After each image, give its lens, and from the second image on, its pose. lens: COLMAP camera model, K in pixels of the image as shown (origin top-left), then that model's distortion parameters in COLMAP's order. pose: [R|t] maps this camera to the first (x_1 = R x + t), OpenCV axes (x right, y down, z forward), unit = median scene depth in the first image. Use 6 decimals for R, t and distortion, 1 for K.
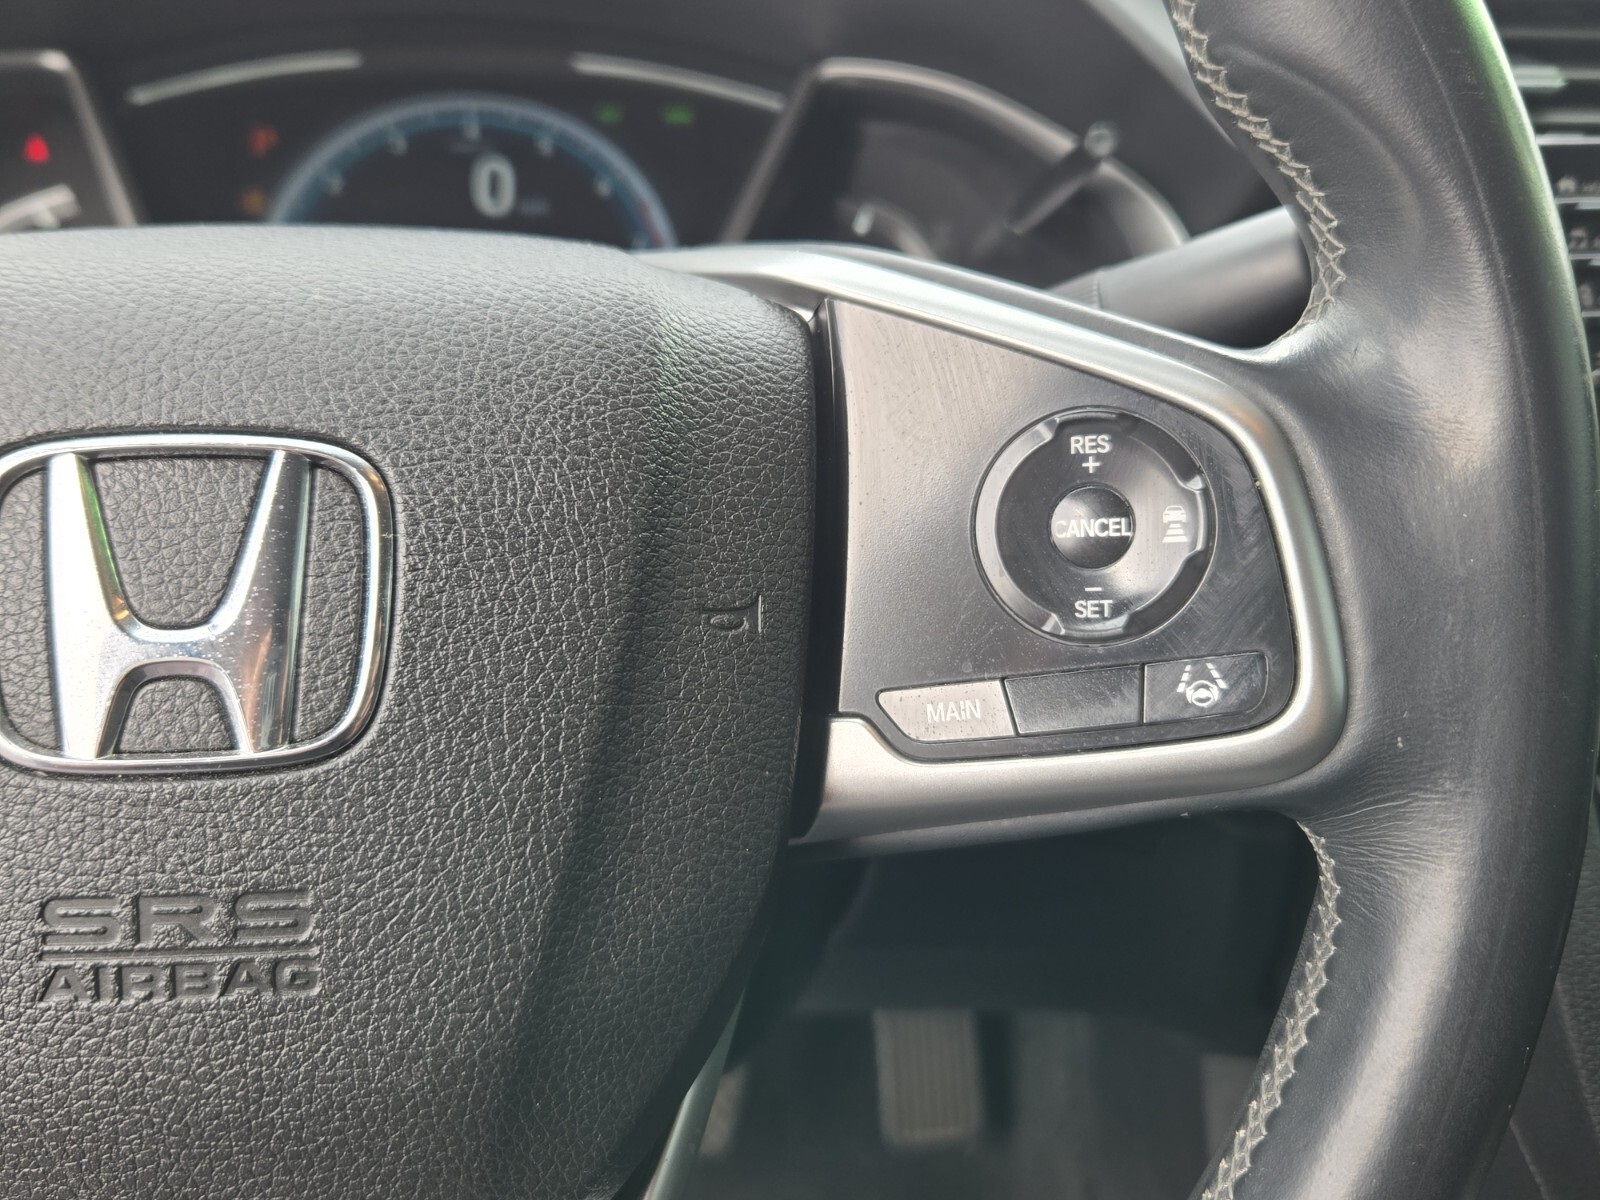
lens RADIAL K [[1577.4, 0, 822.8], [0, 1577.4, 562.5], [0, 0, 1]] dist [0.012359, -0.043241]
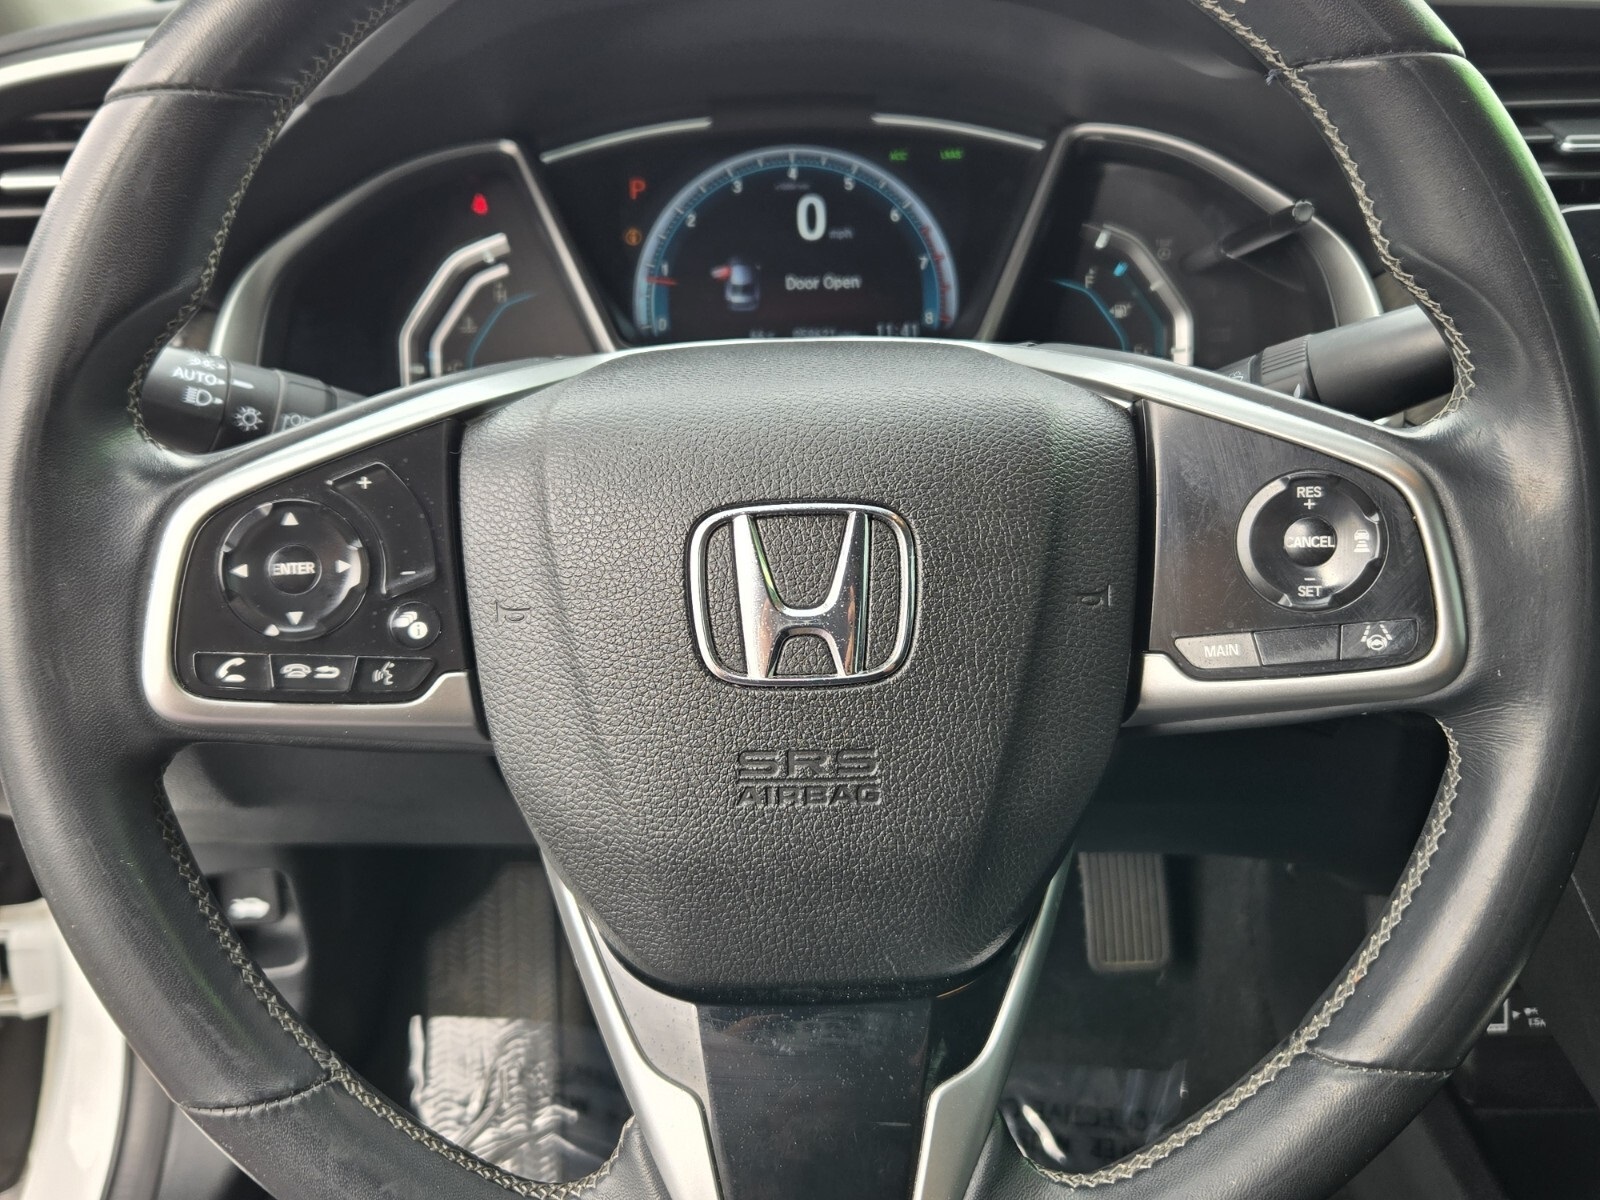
lens RADIAL K [[1554.9, 0, 796.1], [0, 1554.9, 570.6], [0, 0, 1]] dist [0.054067, -0.101565]
pose [[0.993191, 0.000758, -0.116493, -0.199453], [0.008526, 0.996824, 0.079180, -0.144775], [0.116183, -0.079634, 0.990030, -0.792246]]
